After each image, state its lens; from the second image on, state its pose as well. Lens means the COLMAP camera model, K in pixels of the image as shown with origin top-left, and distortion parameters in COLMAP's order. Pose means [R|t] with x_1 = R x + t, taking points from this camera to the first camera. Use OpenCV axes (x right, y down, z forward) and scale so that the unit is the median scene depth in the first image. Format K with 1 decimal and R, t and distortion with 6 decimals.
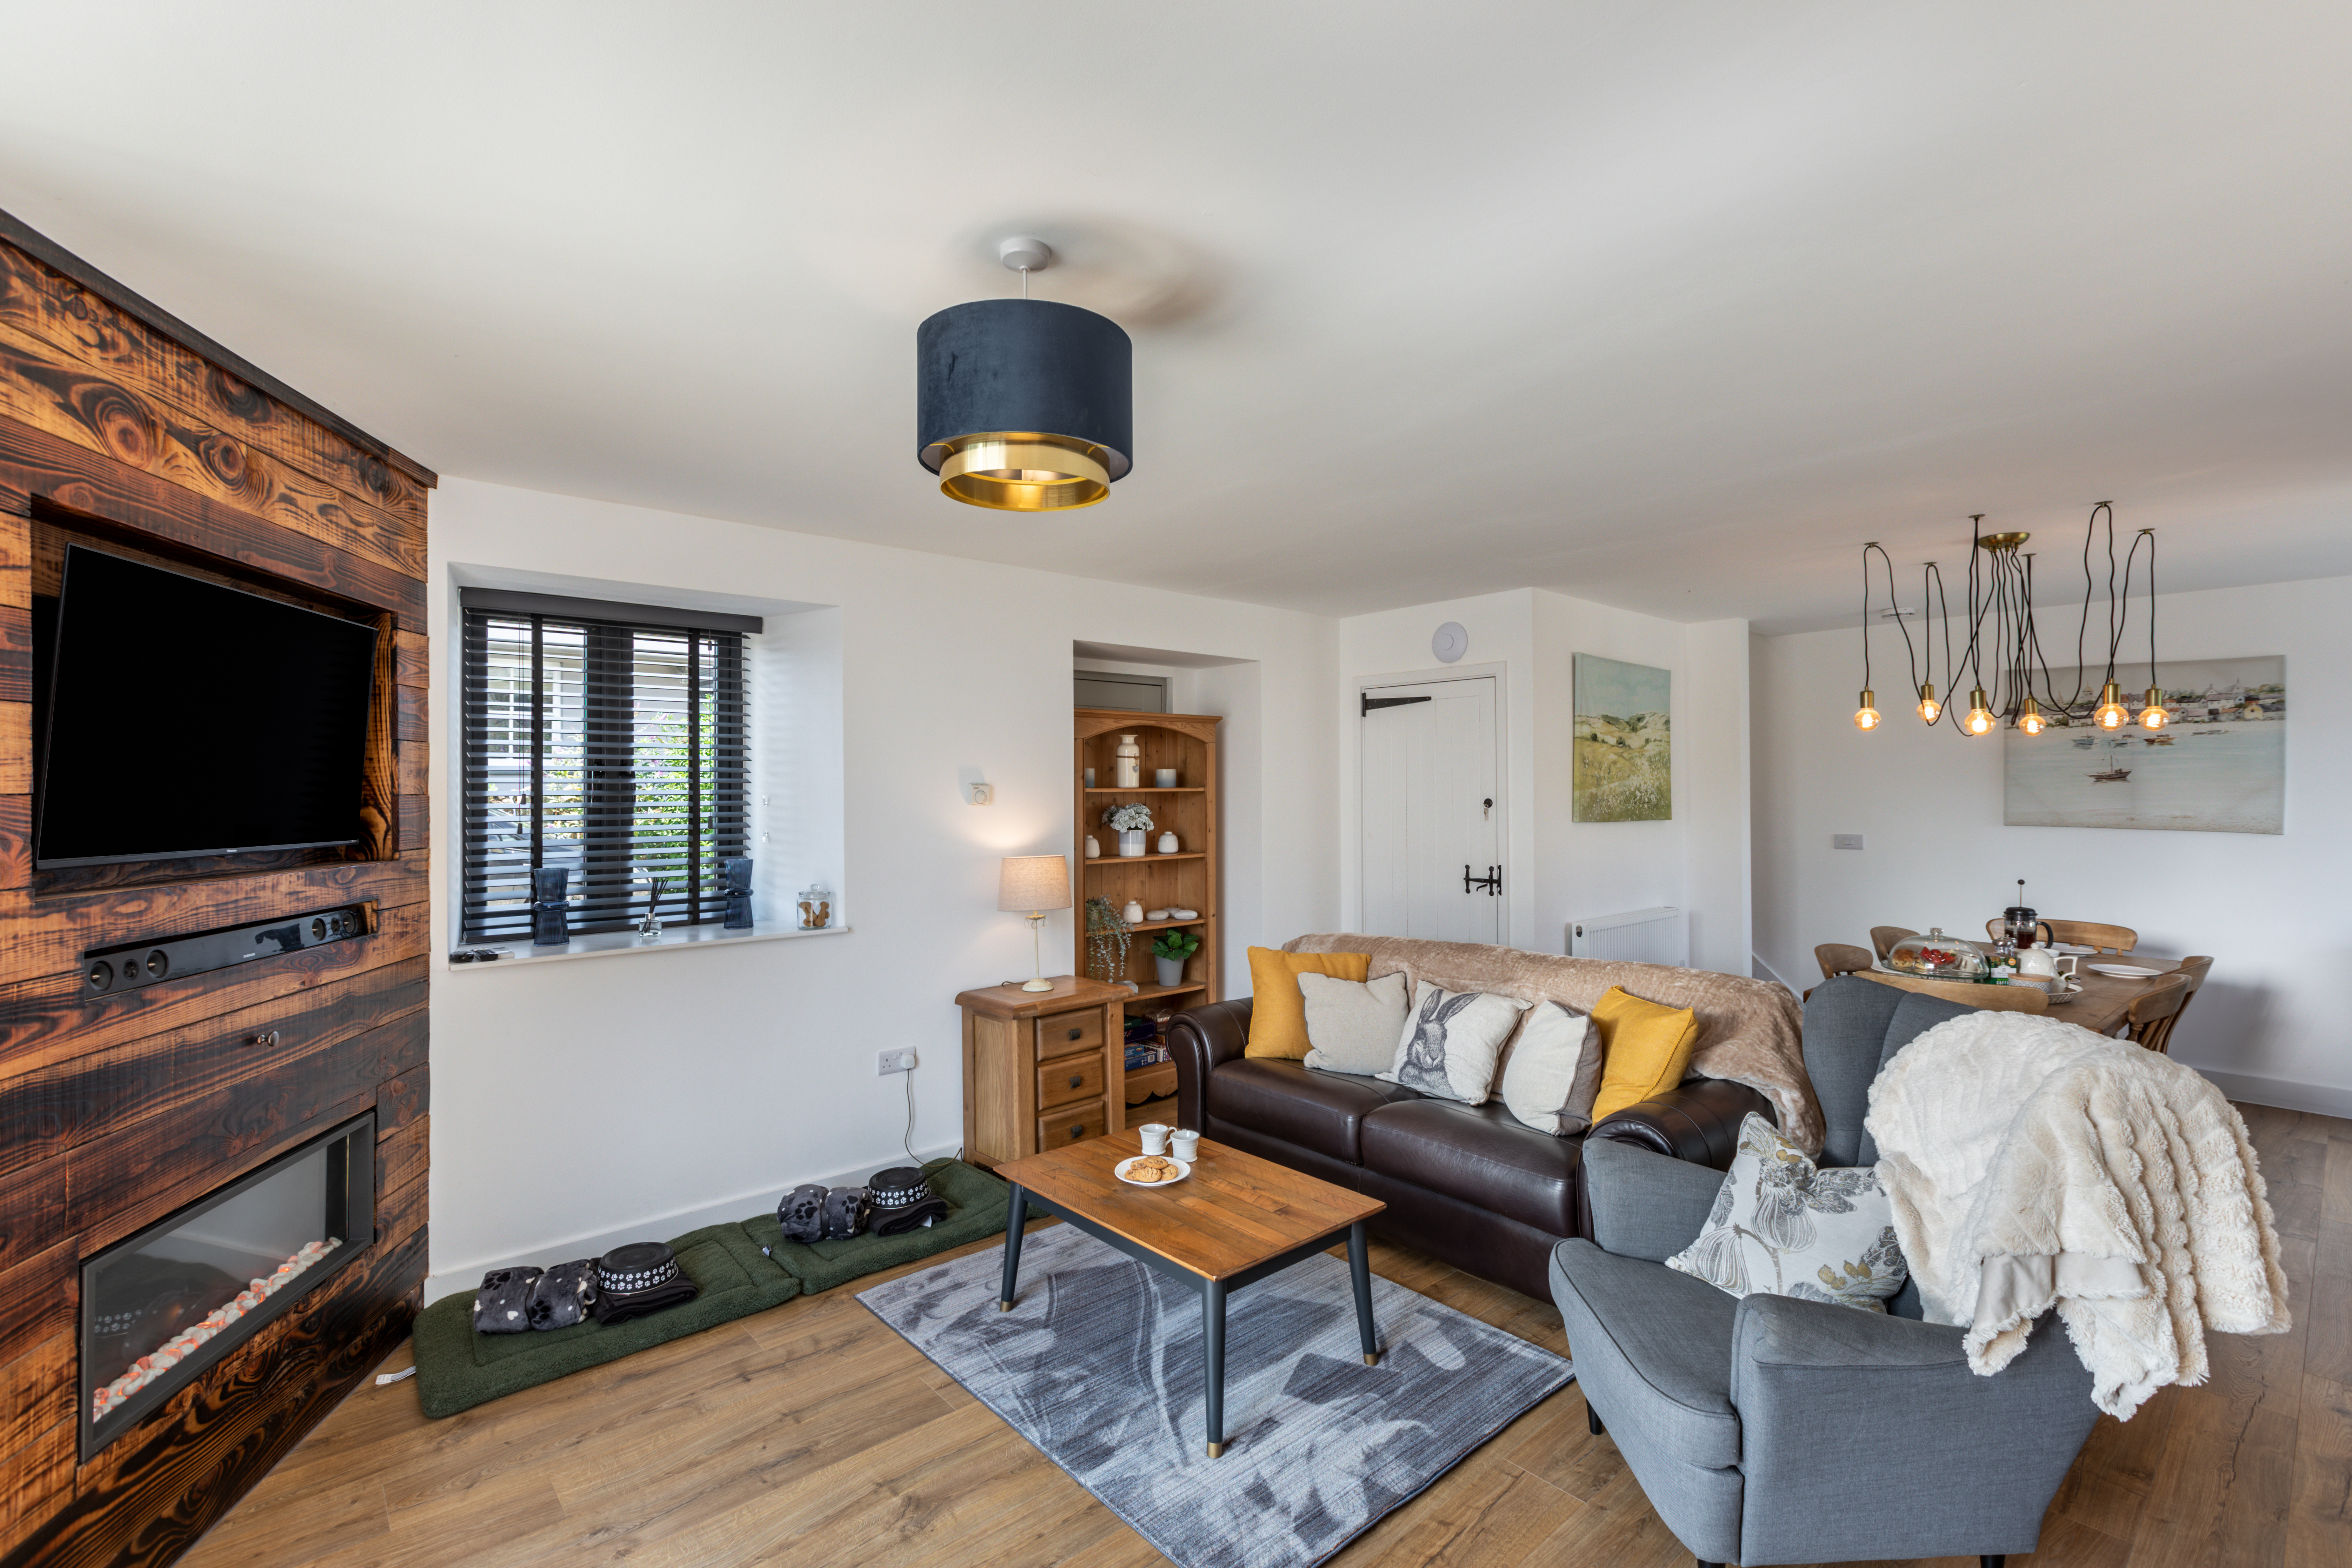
lens RADIAL K [[1061.5, 0, 1171.6], [0, 1061.5, 782.7], [0, 0, 1]] dist [0.002251, -0.000781]
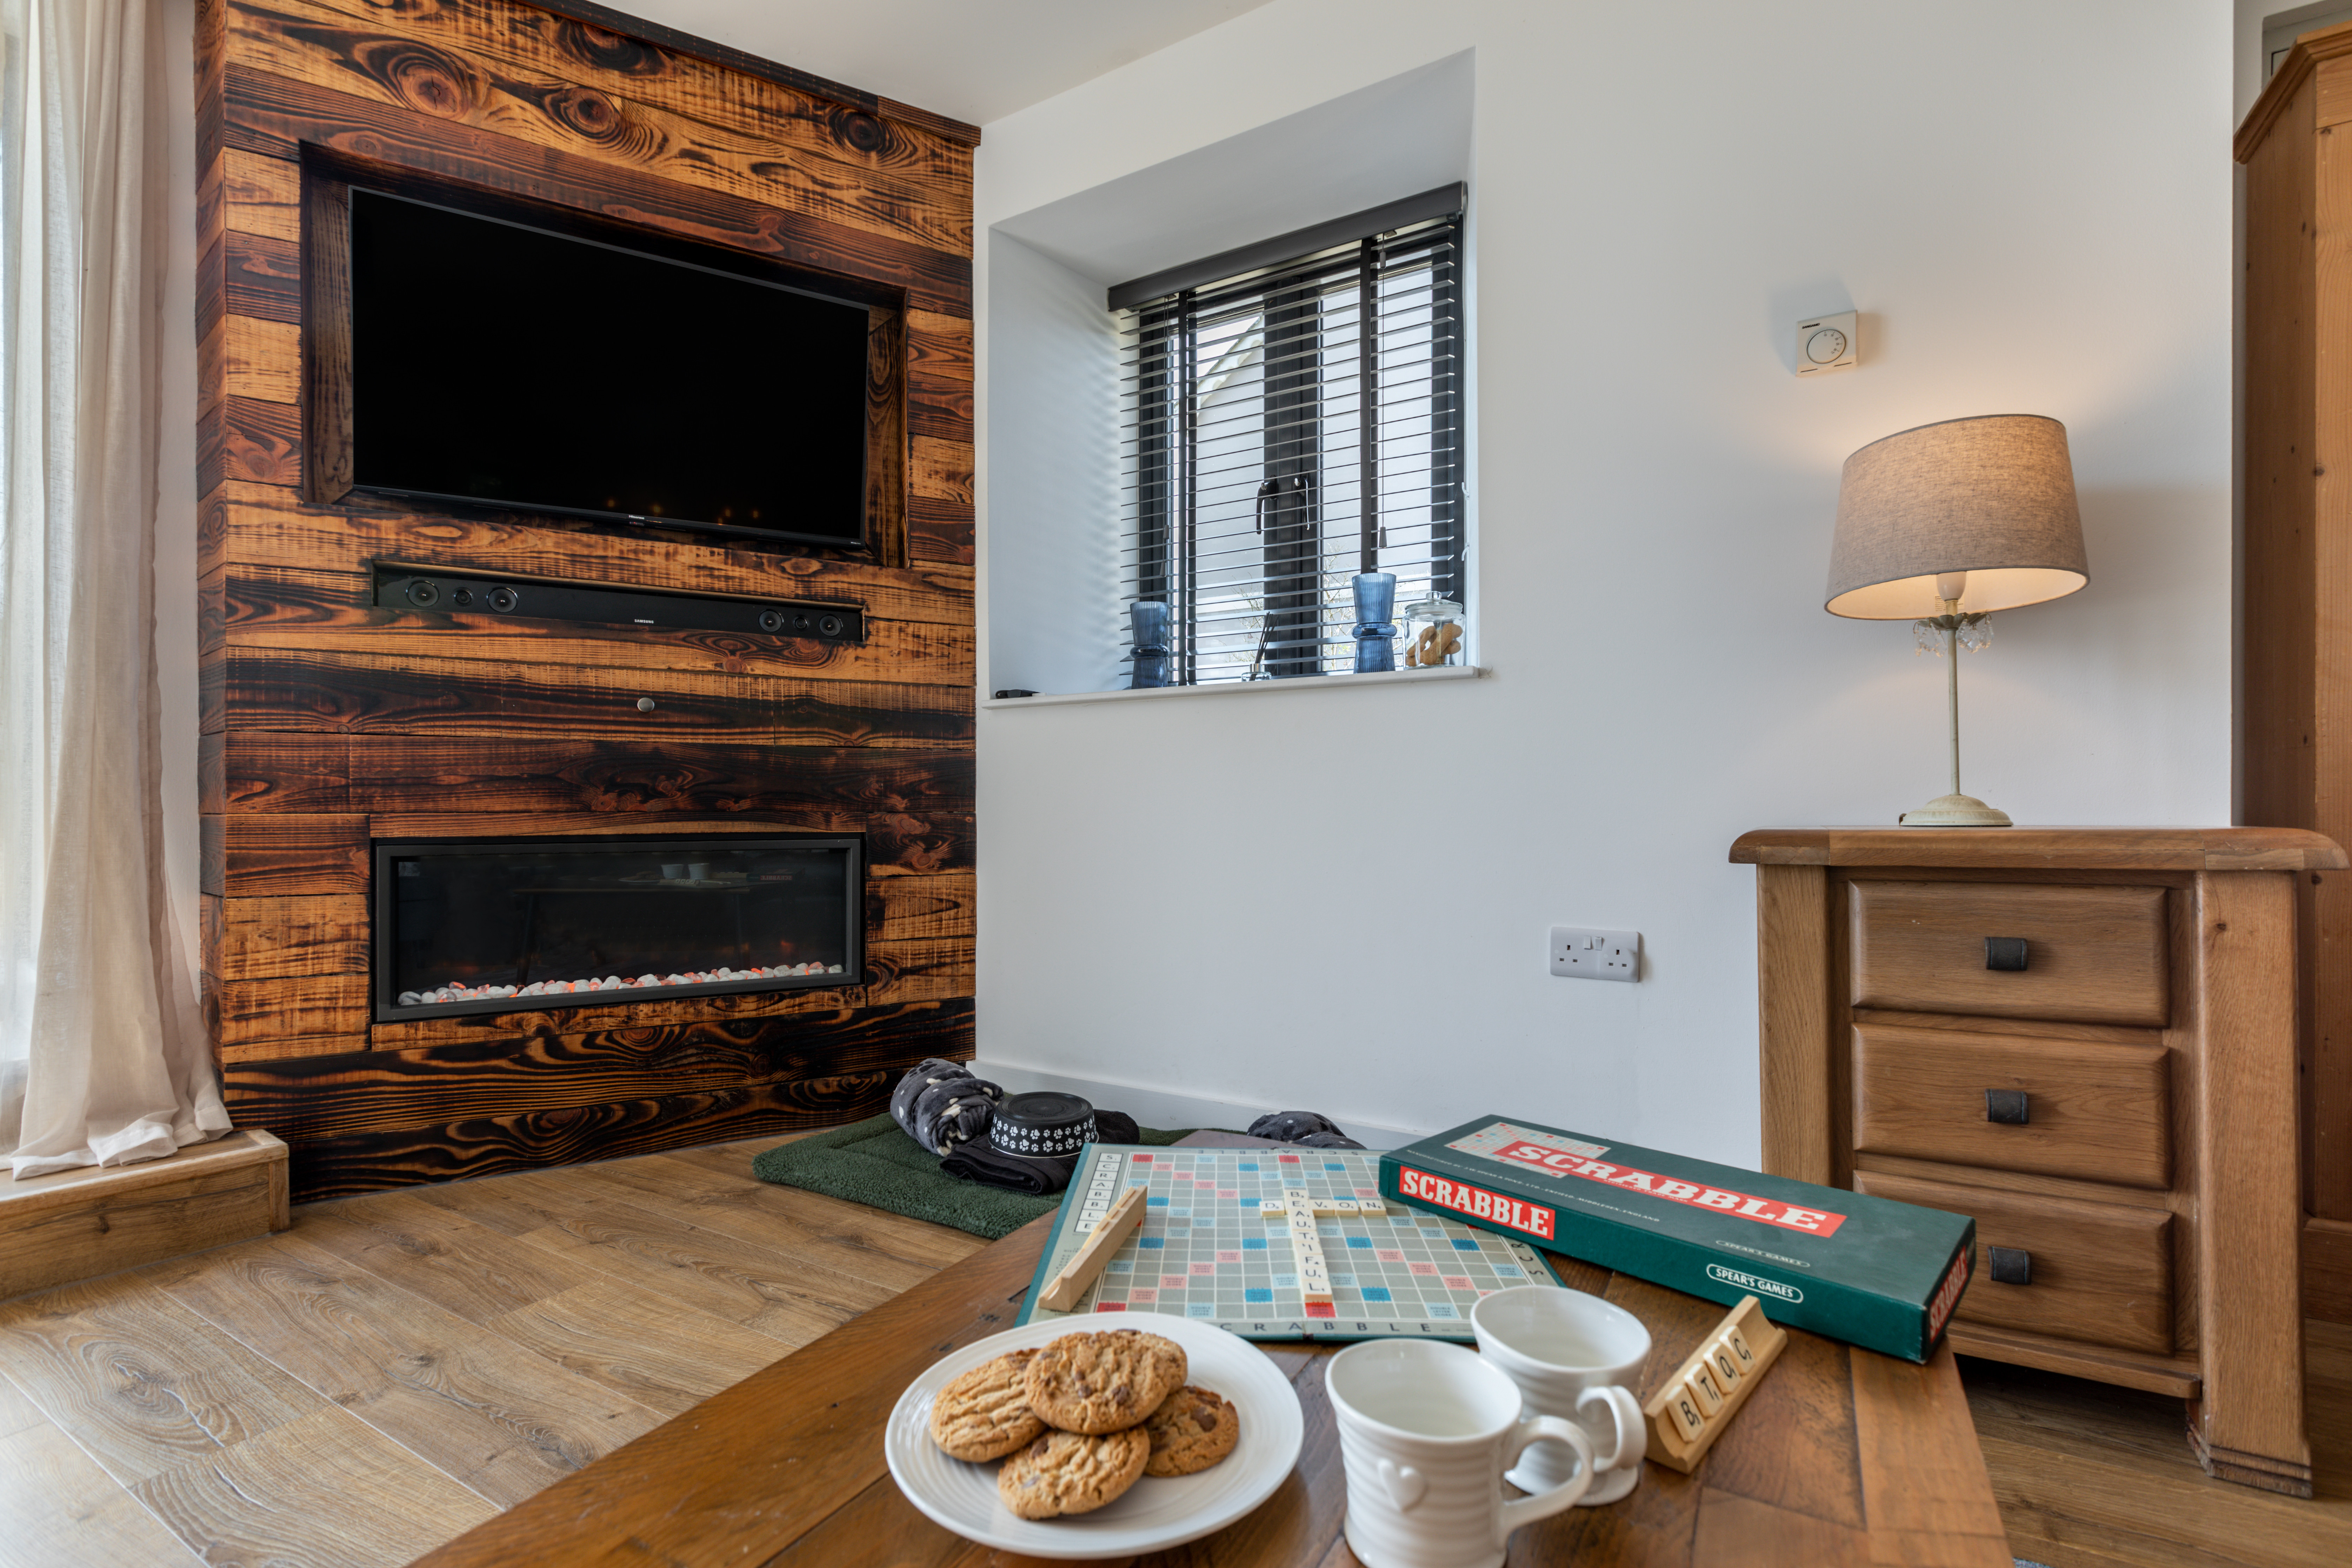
lens RADIAL K [[1061.5, 0, 1171.3], [0, 1061.5, 808.2], [0, 0, 1]] dist [0.002251, -0.000781]
pose [[0.310460, 0.007898, -0.950554, 0.249684], [0.004321, 0.999943, 0.009719, 0.361725], [0.950577, -0.007125, 0.310409, 1.274519]]
